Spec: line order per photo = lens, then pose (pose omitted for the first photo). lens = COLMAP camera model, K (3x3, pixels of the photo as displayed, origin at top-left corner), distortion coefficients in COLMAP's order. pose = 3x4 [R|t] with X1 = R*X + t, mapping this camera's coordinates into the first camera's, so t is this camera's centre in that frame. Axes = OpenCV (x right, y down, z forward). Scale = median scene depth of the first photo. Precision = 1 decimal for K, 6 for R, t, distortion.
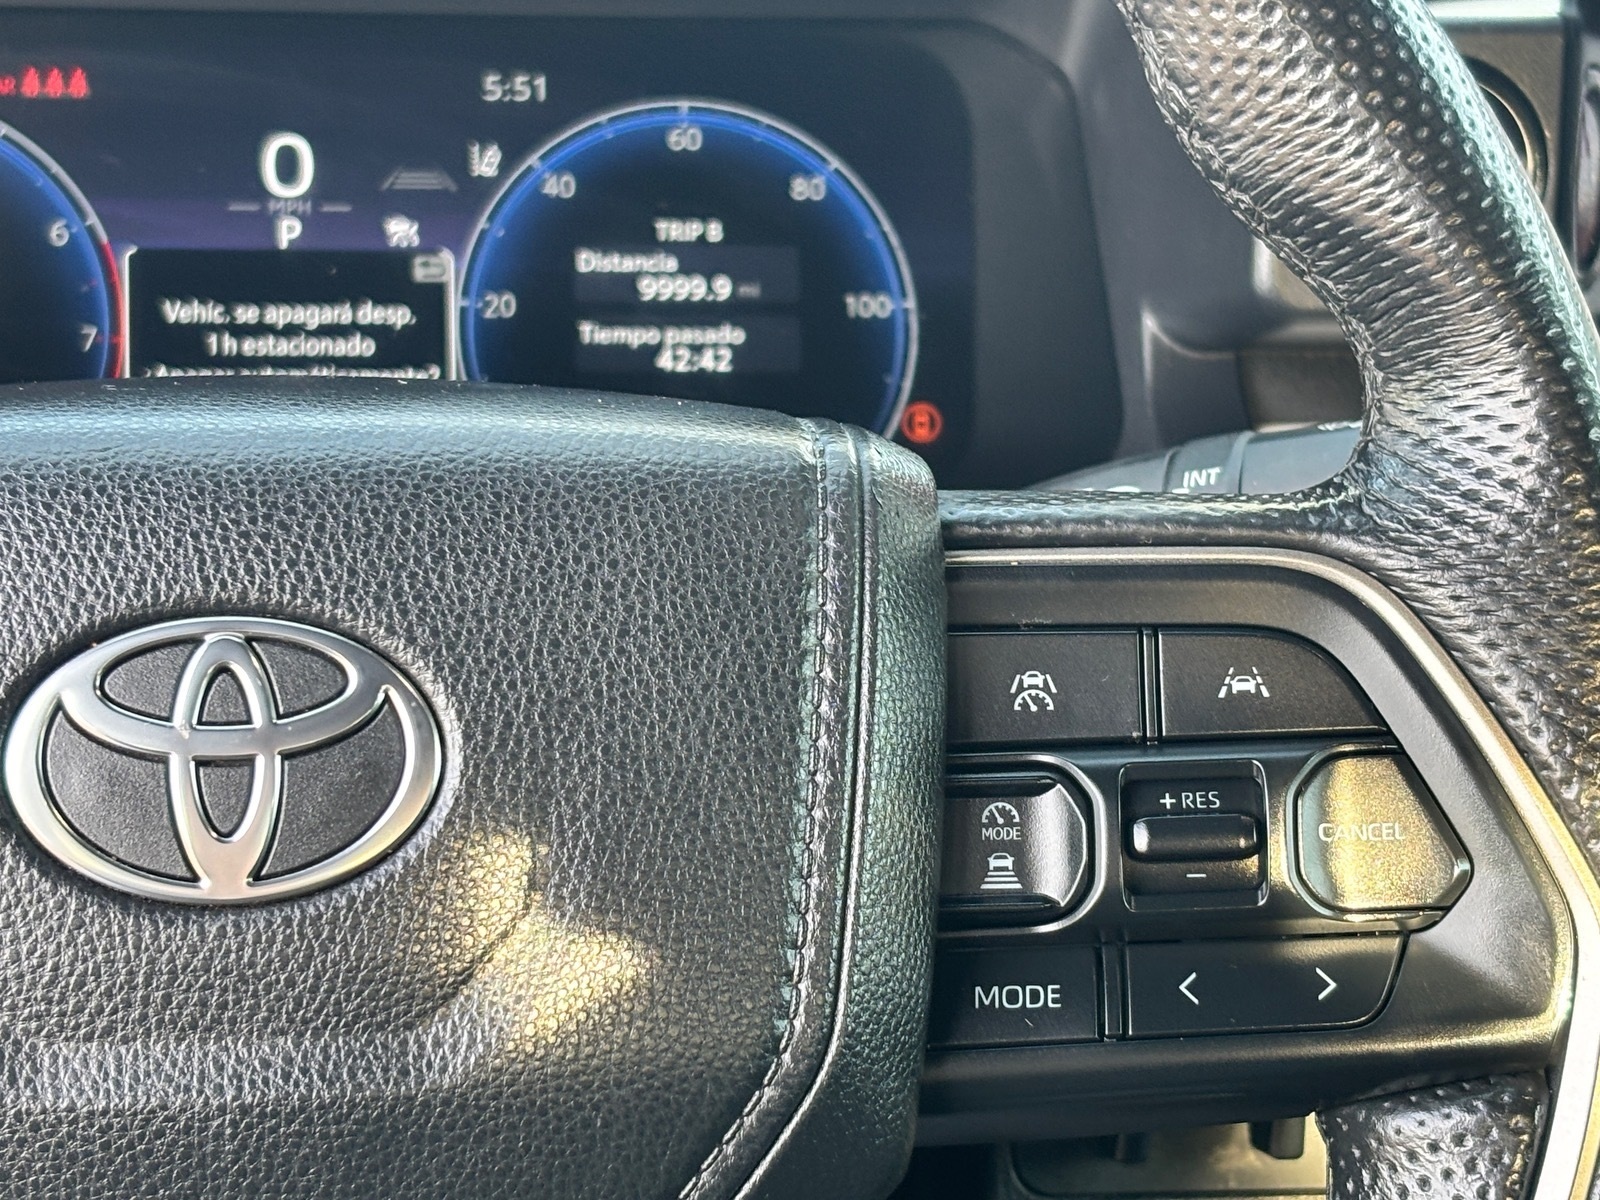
lens RADIAL K [[3337.6, 0, 808.5], [0, 3337.6, 625.8], [0, 0, 1]] dist [0.177179, 0.000000]
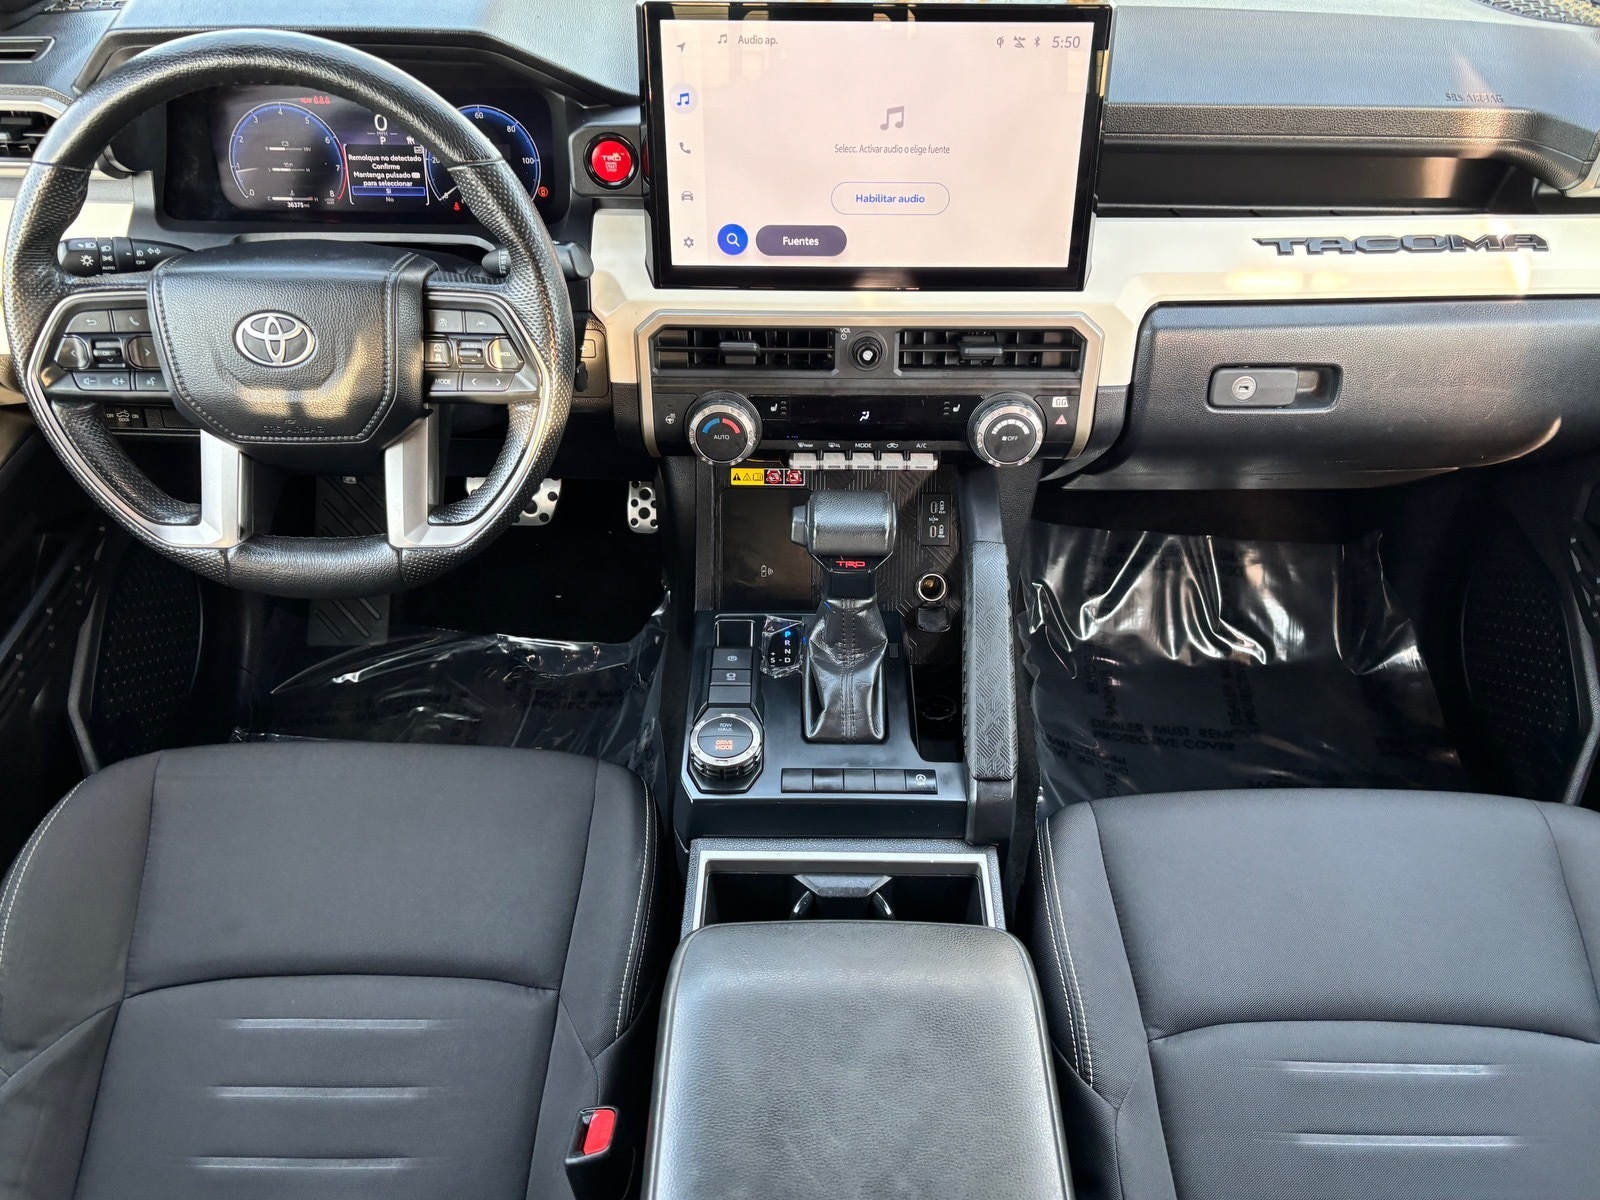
lens RADIAL K [[1261.9, 0, 819.6], [0, 1261.9, 600.9], [0, 0, 1]] dist [0.029096, -0.034670]
pose [[0.994137, 0.062487, -0.088248, 0.543008], [-0.018829, 0.903690, 0.427773, -0.281318], [0.106479, -0.423603, 0.899568, -0.558977]]
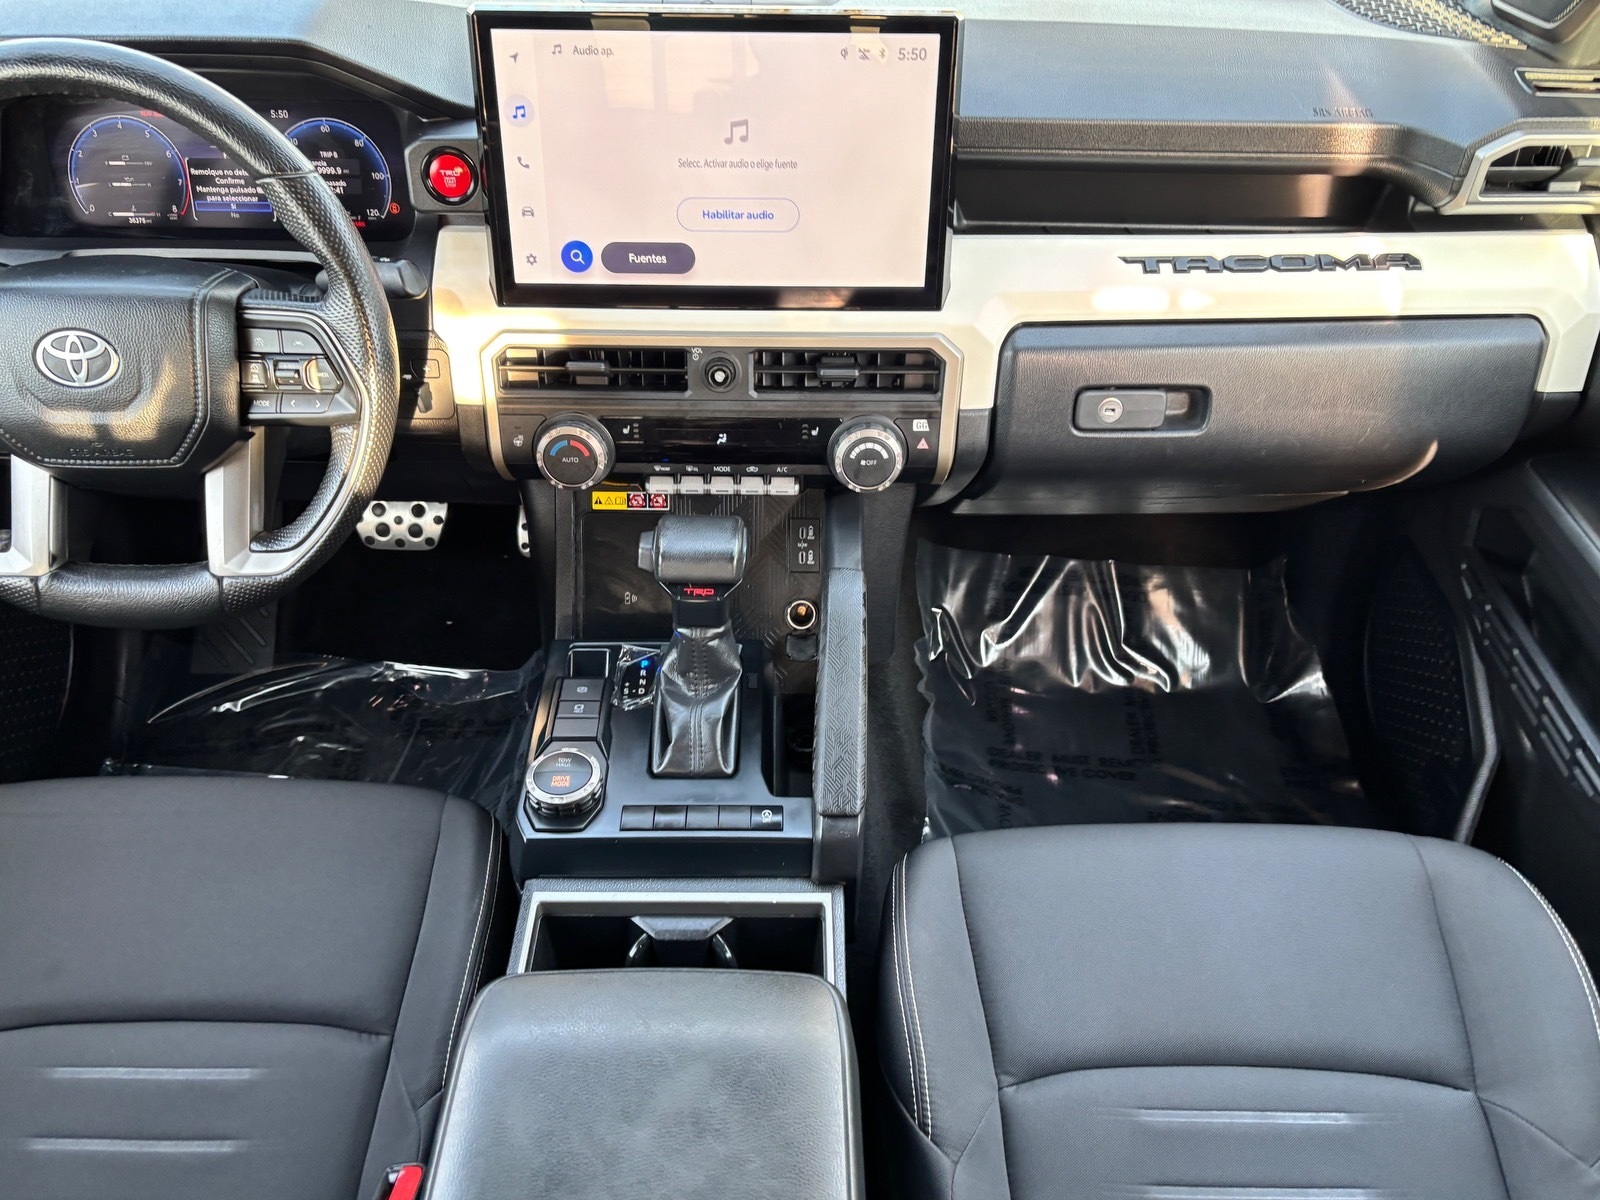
lens RADIAL K [[1261.9, 0, 801.8], [0, 1261.9, 611.5], [0, 0, 1]] dist [0.029096, -0.034670]
pose [[0.994746, 0.061221, -0.082052, 0.673306], [-0.021206, 0.907325, 0.419894, -0.271246], [0.100154, -0.415948, 0.903857, -0.497878]]
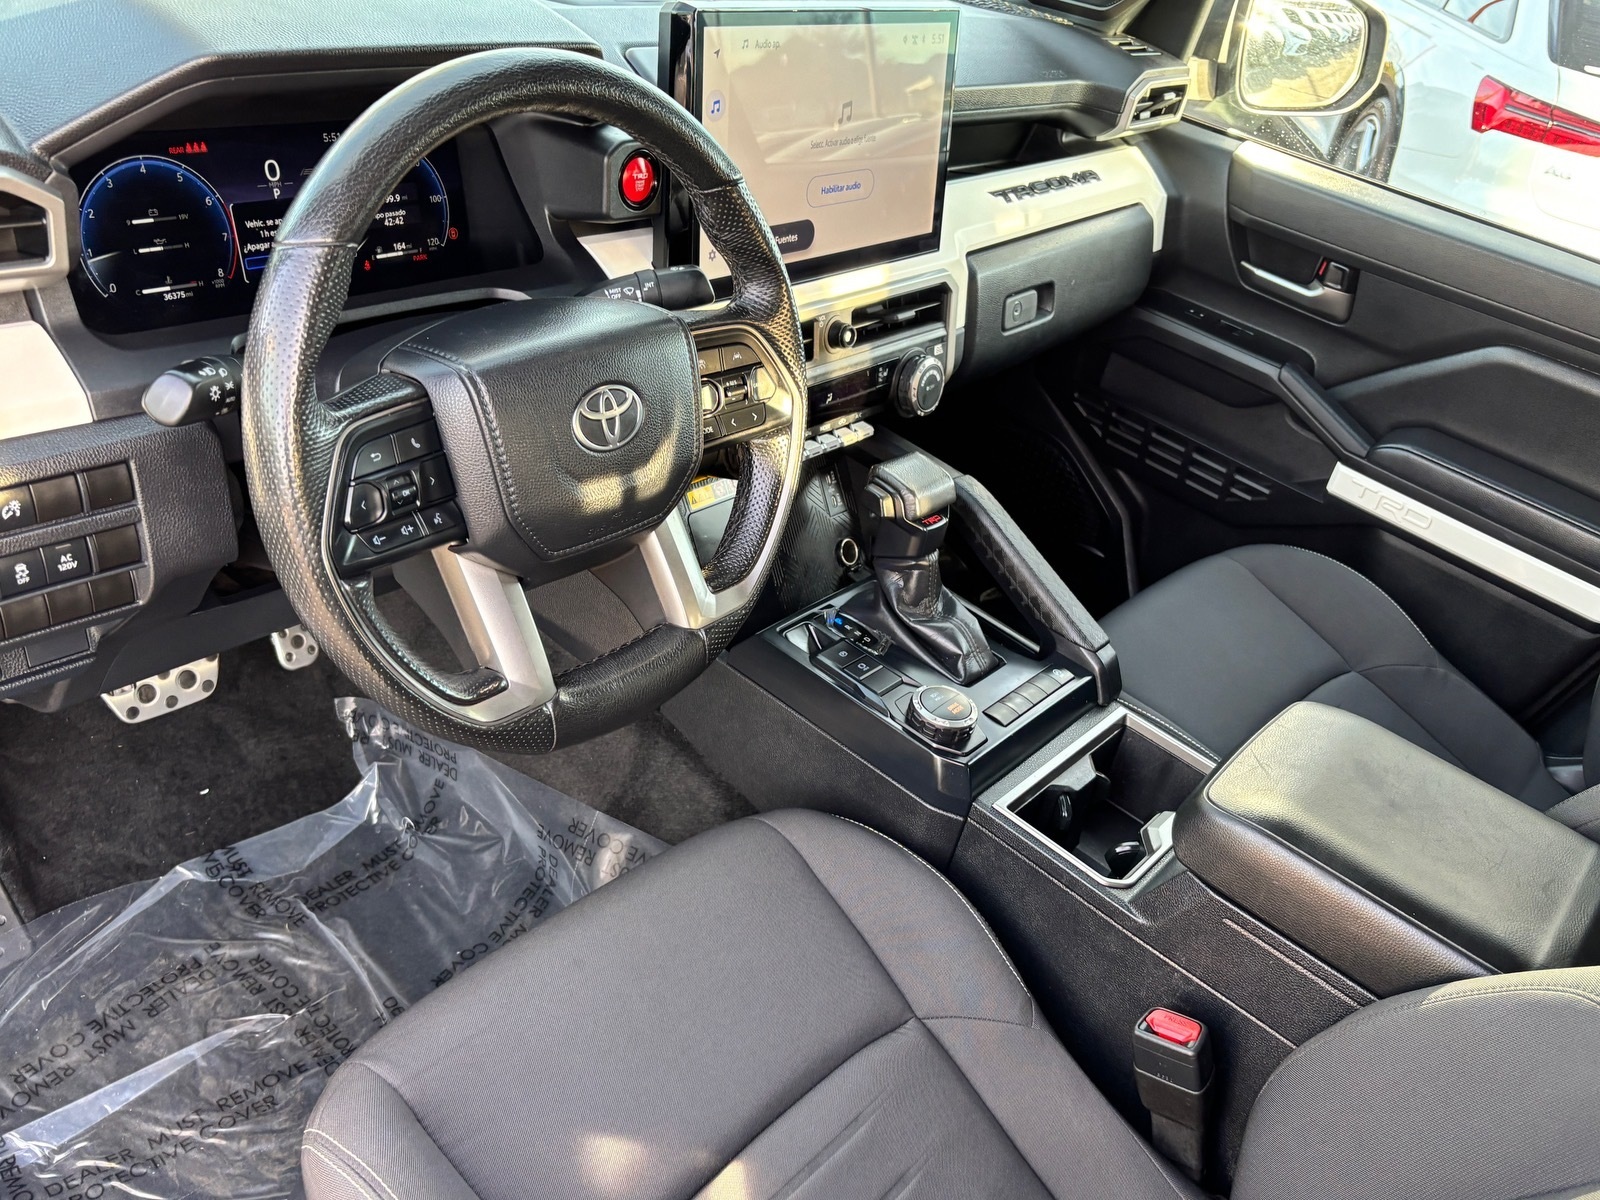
lens RADIAL K [[1372.4, 0, 806.3], [0, 1372.4, 608.8], [0, 0, 1]] dist [0.036189, -0.061290]
pose [[0.707059, -0.274099, 0.651873, -0.743915], [-0.002325, 0.920918, 0.389749, -0.261637], [-0.707151, -0.277091, 0.650506, -0.270188]]
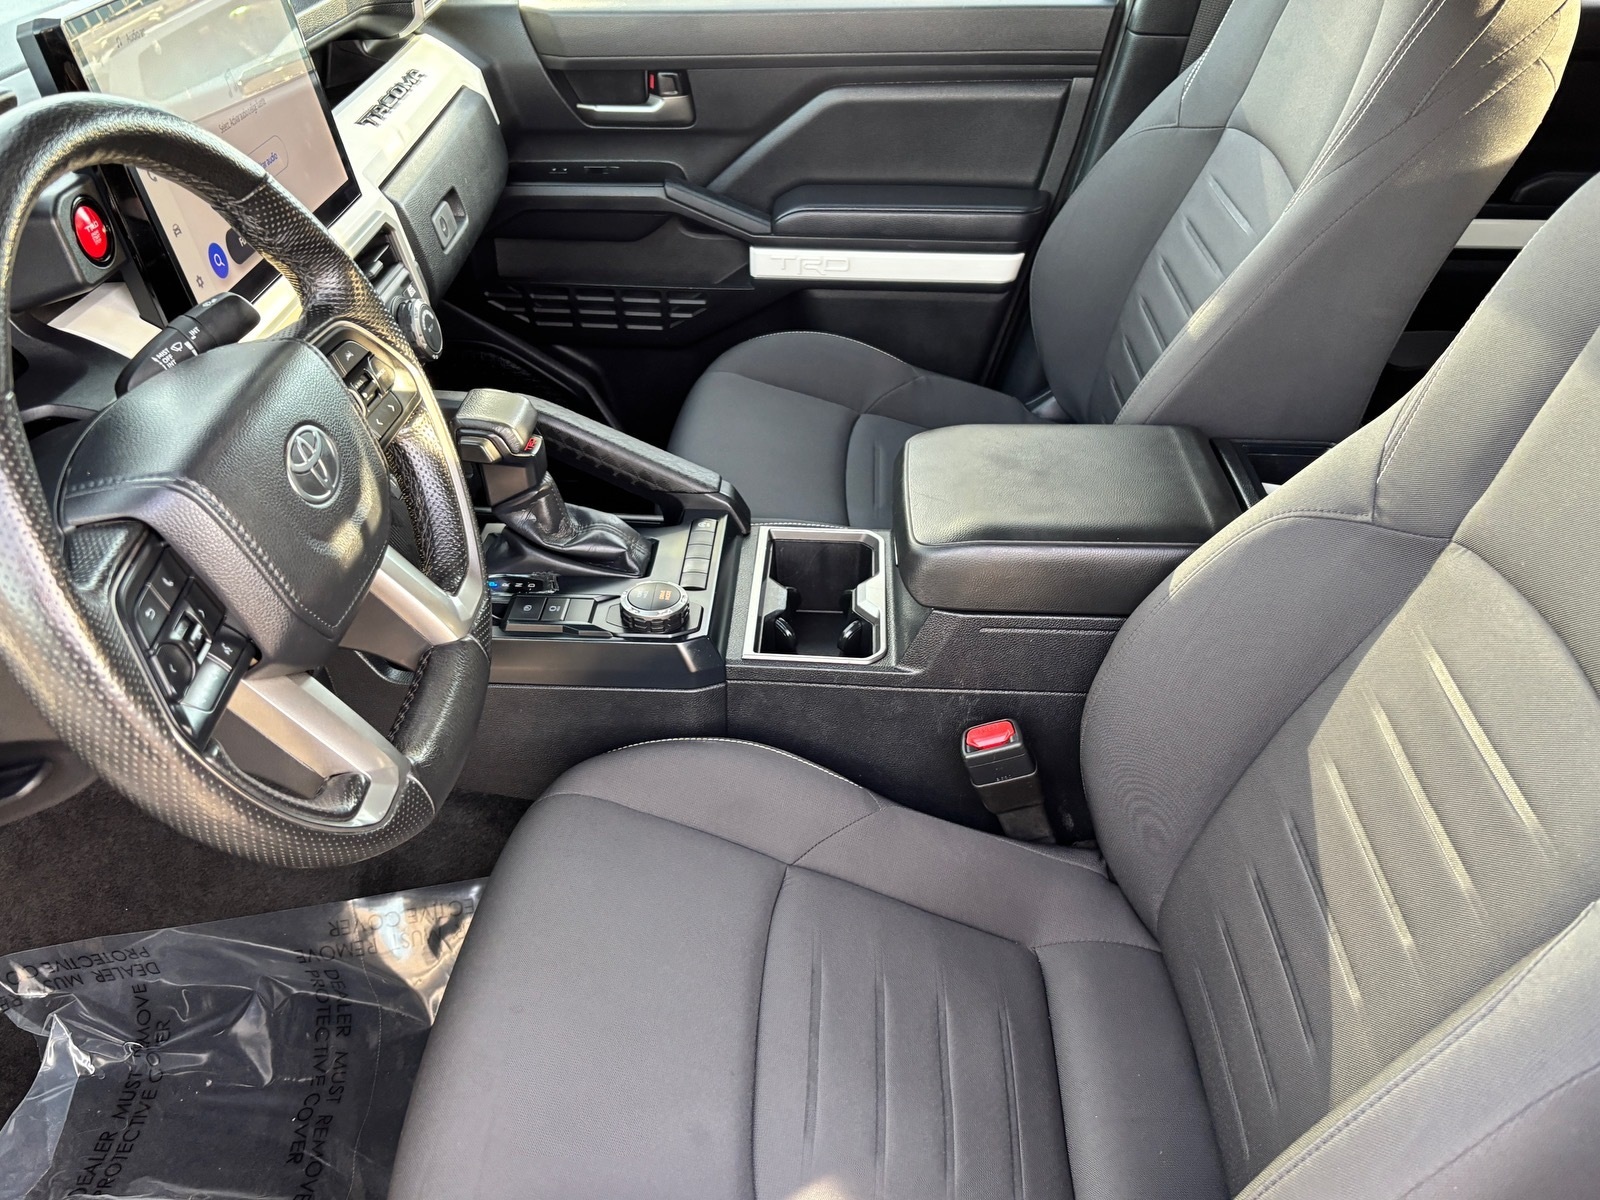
lens RADIAL K [[1372.4, 0, 800.0], [0, 1372.4, 620.7], [0, 0, 1]] dist [0.036189, -0.061290]
pose [[0.147878, -0.565125, 0.811643, -0.905993], [0.264957, 0.813305, 0.518008, -0.299391], [-0.952854, 0.138448, 0.270004, 0.014631]]
